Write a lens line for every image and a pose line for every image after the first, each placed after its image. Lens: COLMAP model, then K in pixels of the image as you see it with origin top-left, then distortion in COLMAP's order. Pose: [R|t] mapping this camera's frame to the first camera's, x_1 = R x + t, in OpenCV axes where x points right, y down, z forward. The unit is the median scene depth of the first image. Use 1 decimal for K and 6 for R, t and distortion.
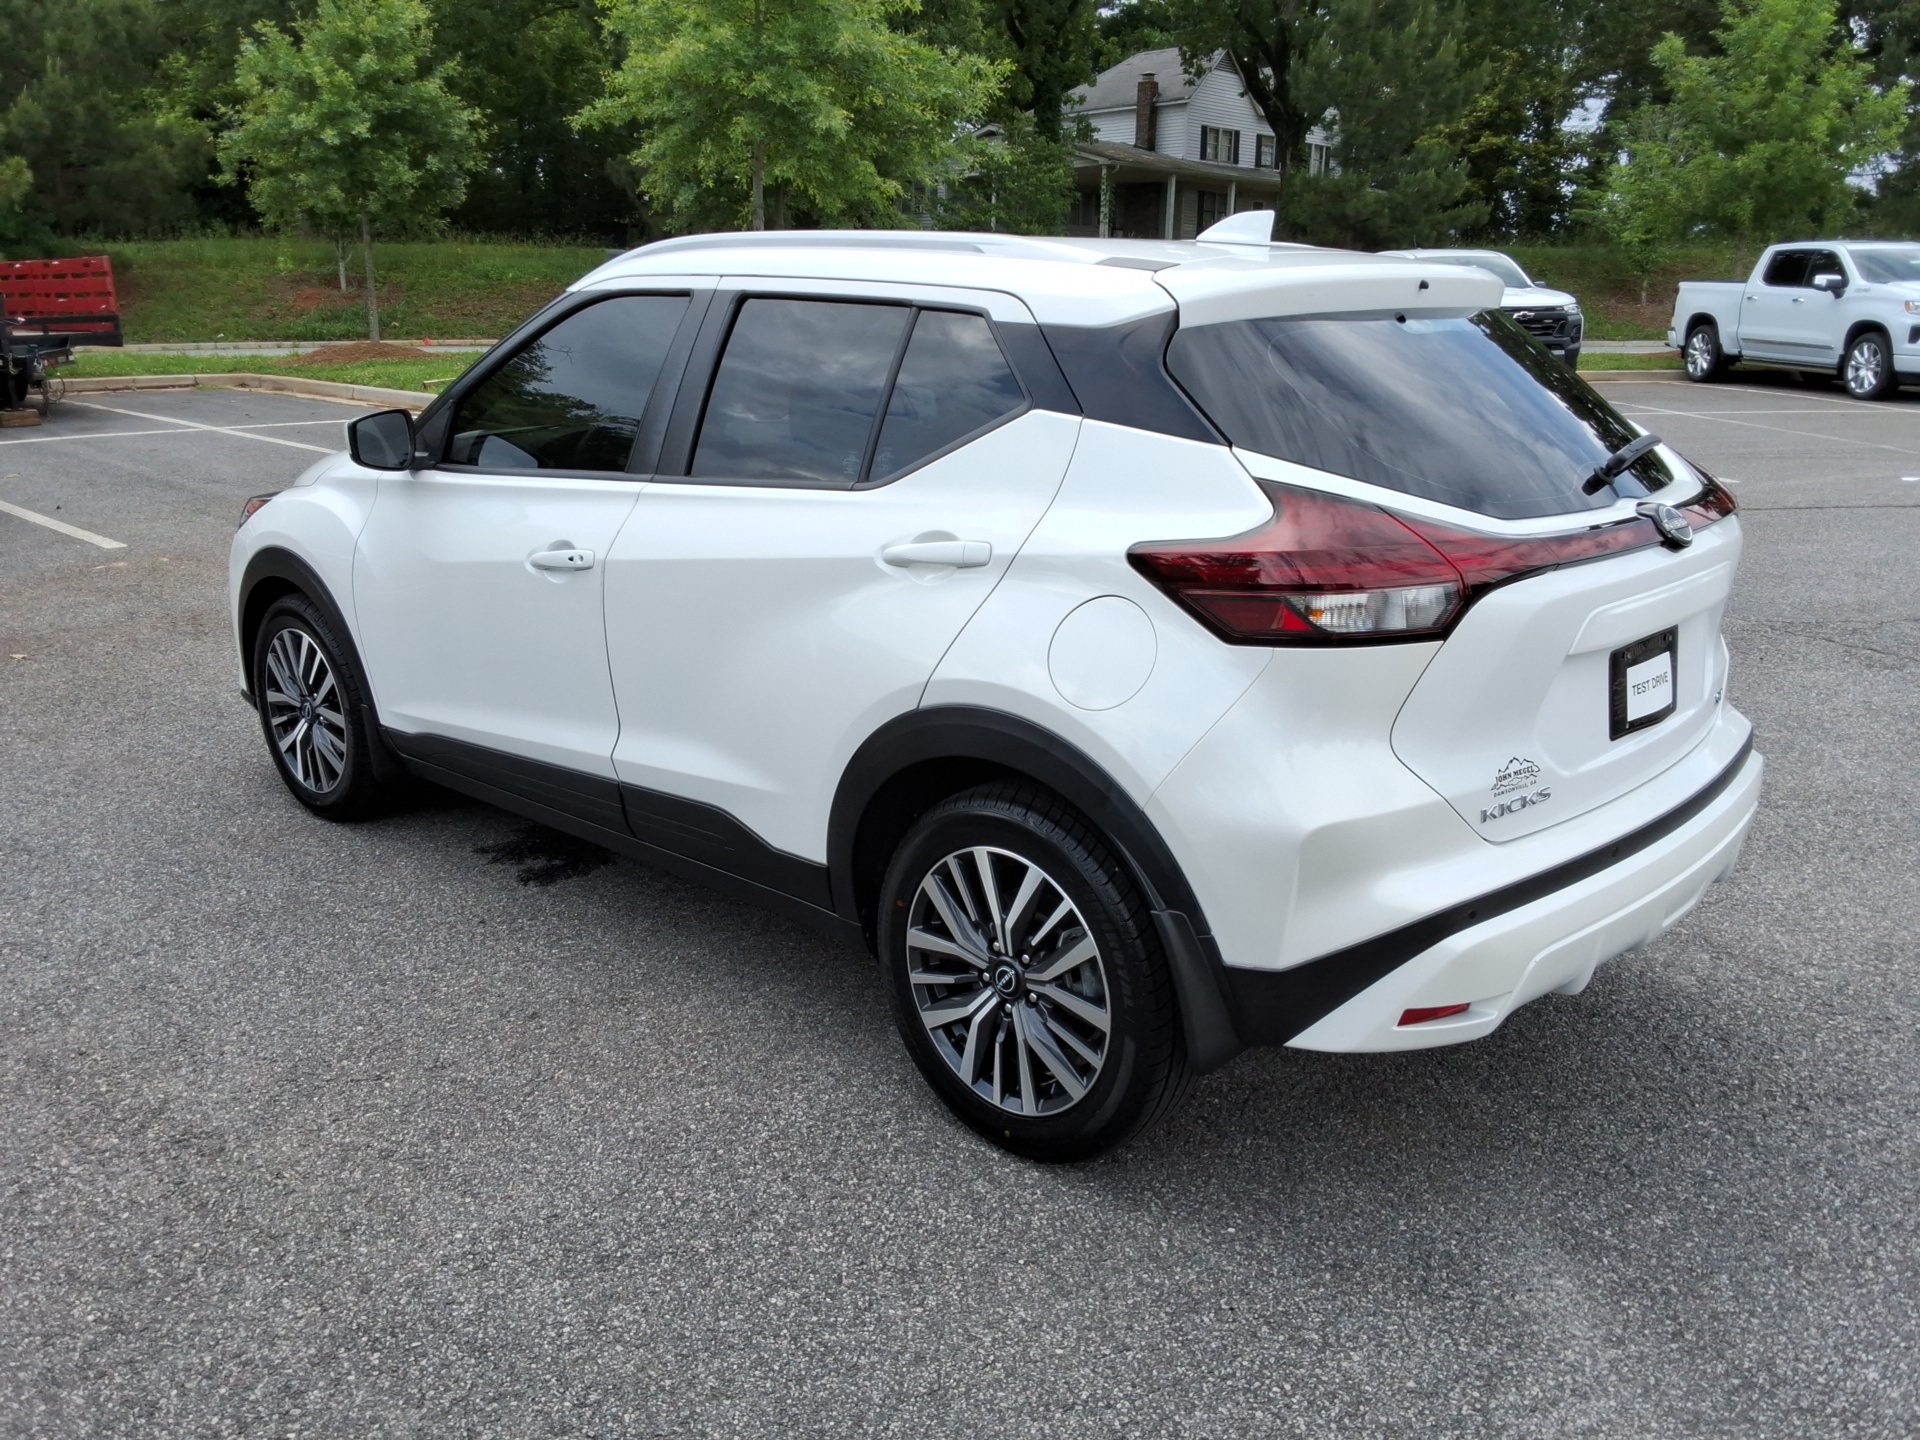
lens RADIAL K [[1523.3, 0, 973.3], [0, 1523.3, 712.6], [0, 0, 1]] dist [0.125507, -0.201192]
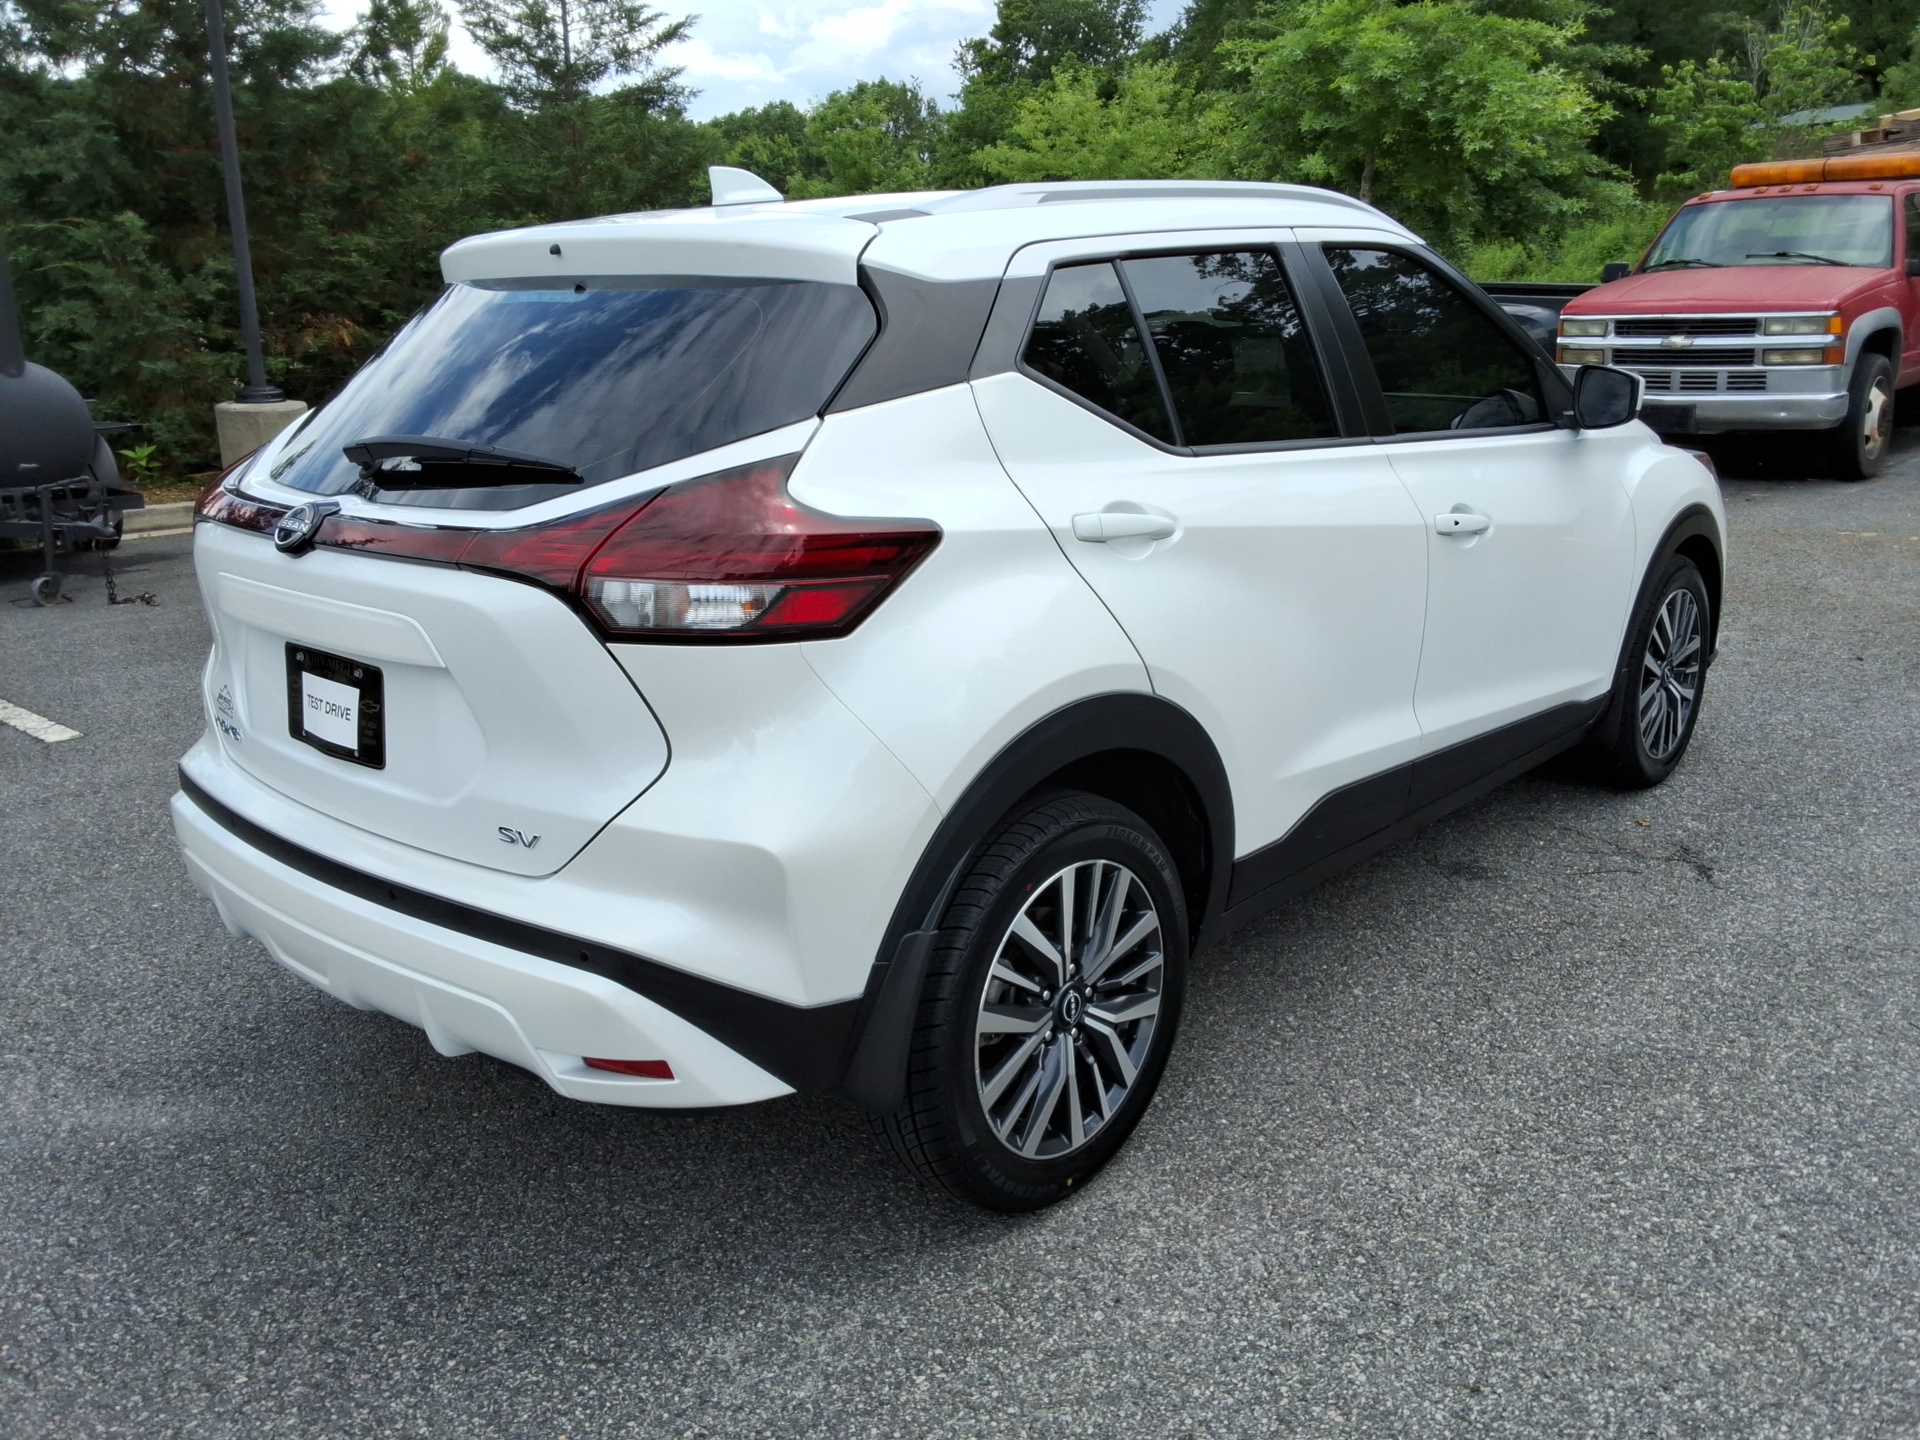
lens RADIAL K [[1523.3, 0, 973.3], [0, 1523.3, 712.6], [0, 0, 1]] dist [0.125507, -0.201192]
pose [[0.026414, 0.268330, -0.962965, 0.186478], [-0.243671, 0.935973, 0.254125, -0.047350], [0.969498, 0.227935, 0.090107, 0.183783]]
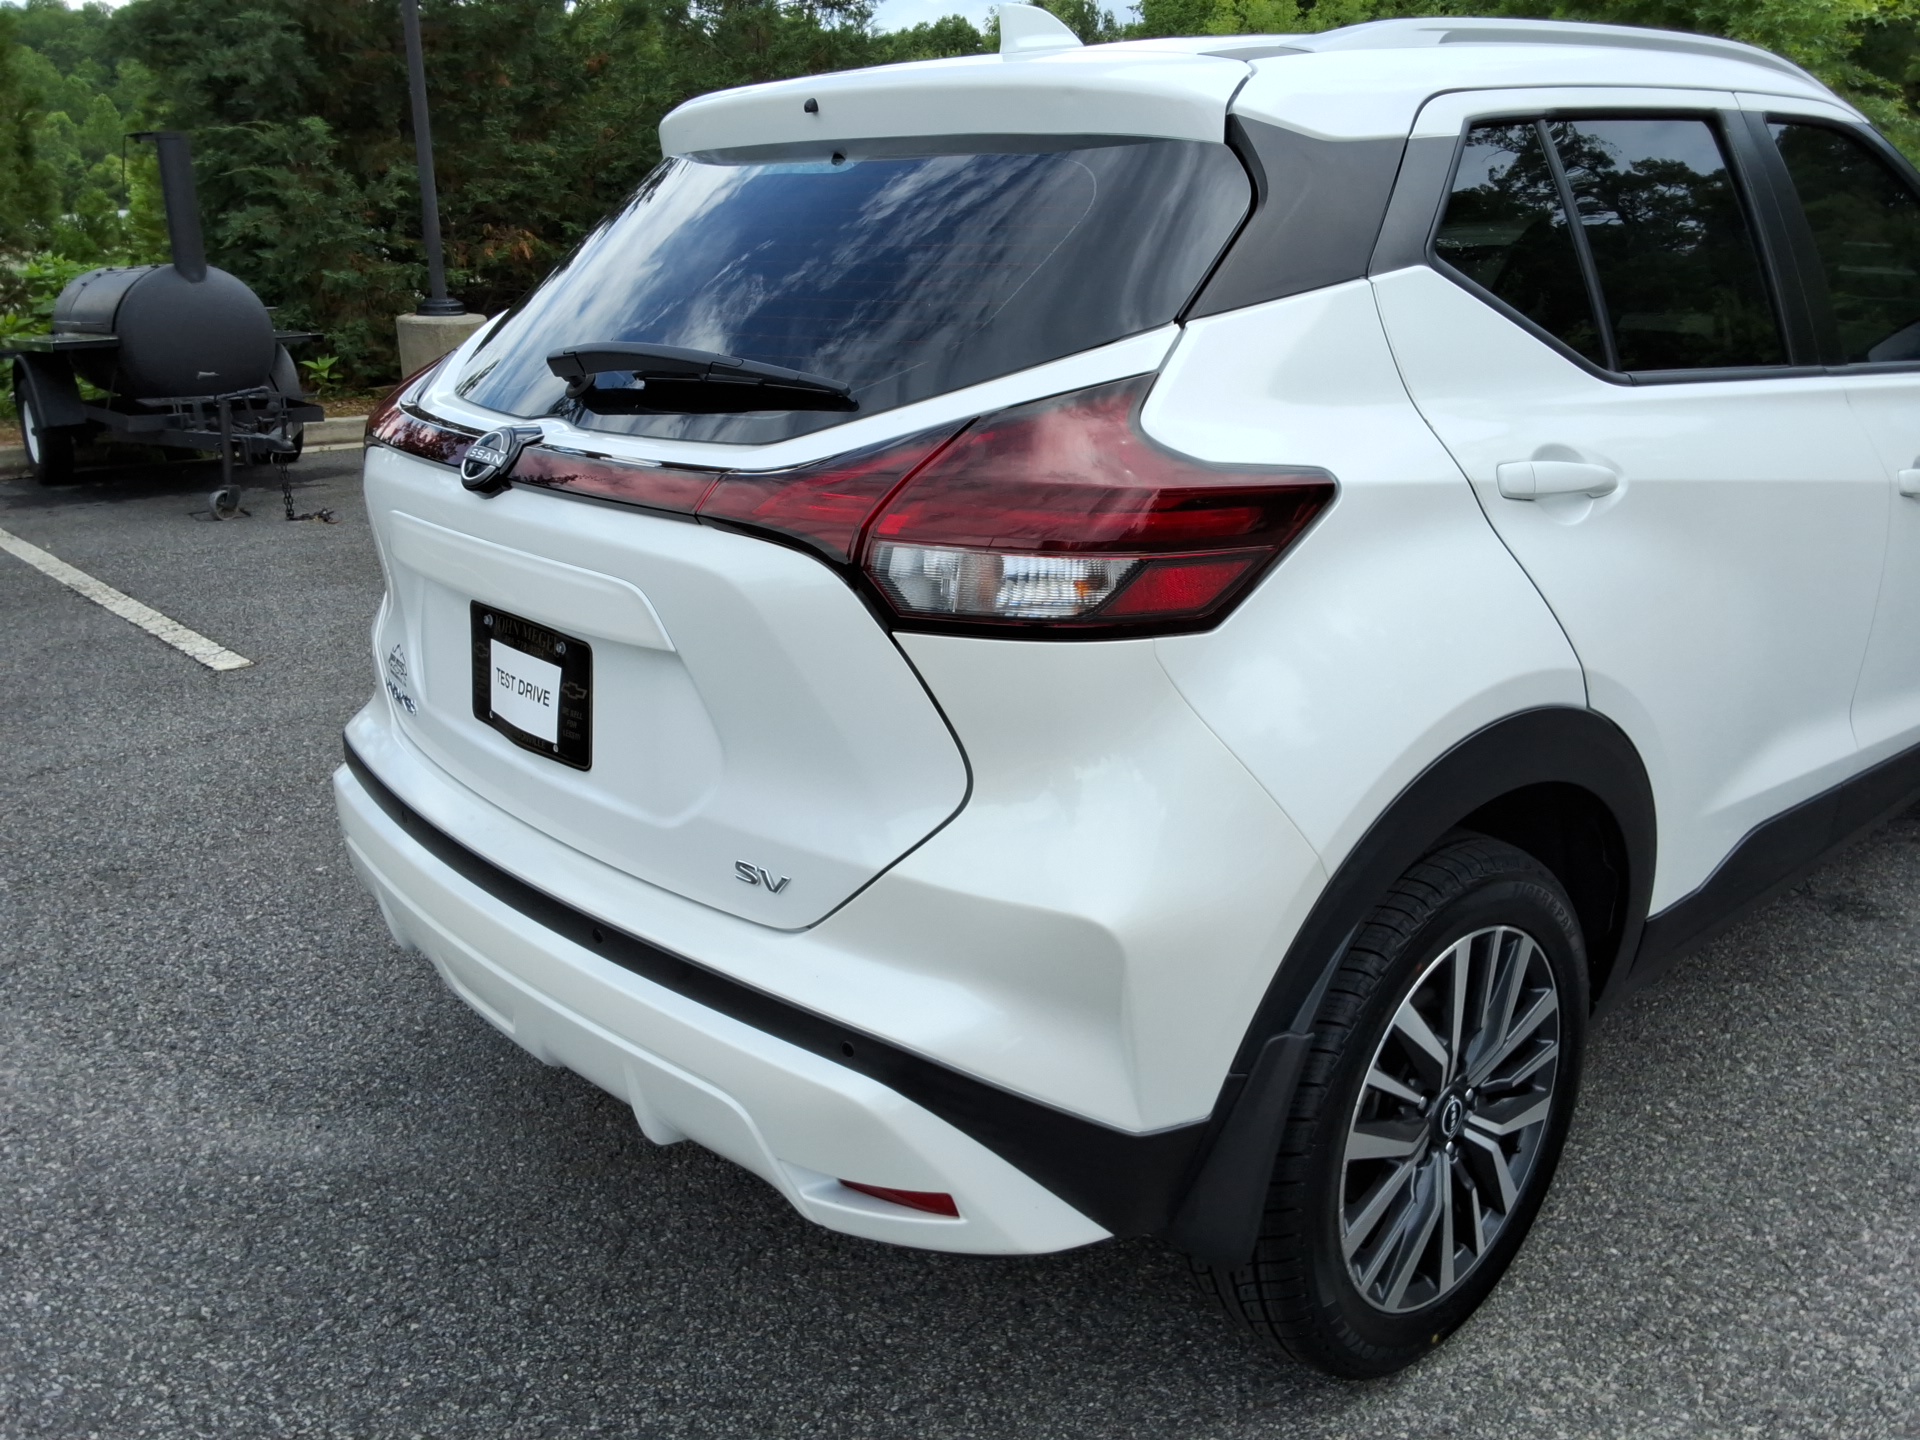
lens RADIAL K [[1526.9, 0, 986.6], [0, 1526.9, 714.0], [0, 0, 1]] dist [0.158555, -0.278152]
pose [[-0.069958, 0.310412, -0.948025, 0.156938], [-0.253281, 0.913682, 0.317857, -0.040767], [0.964860, 0.262353, 0.014702, 0.172133]]
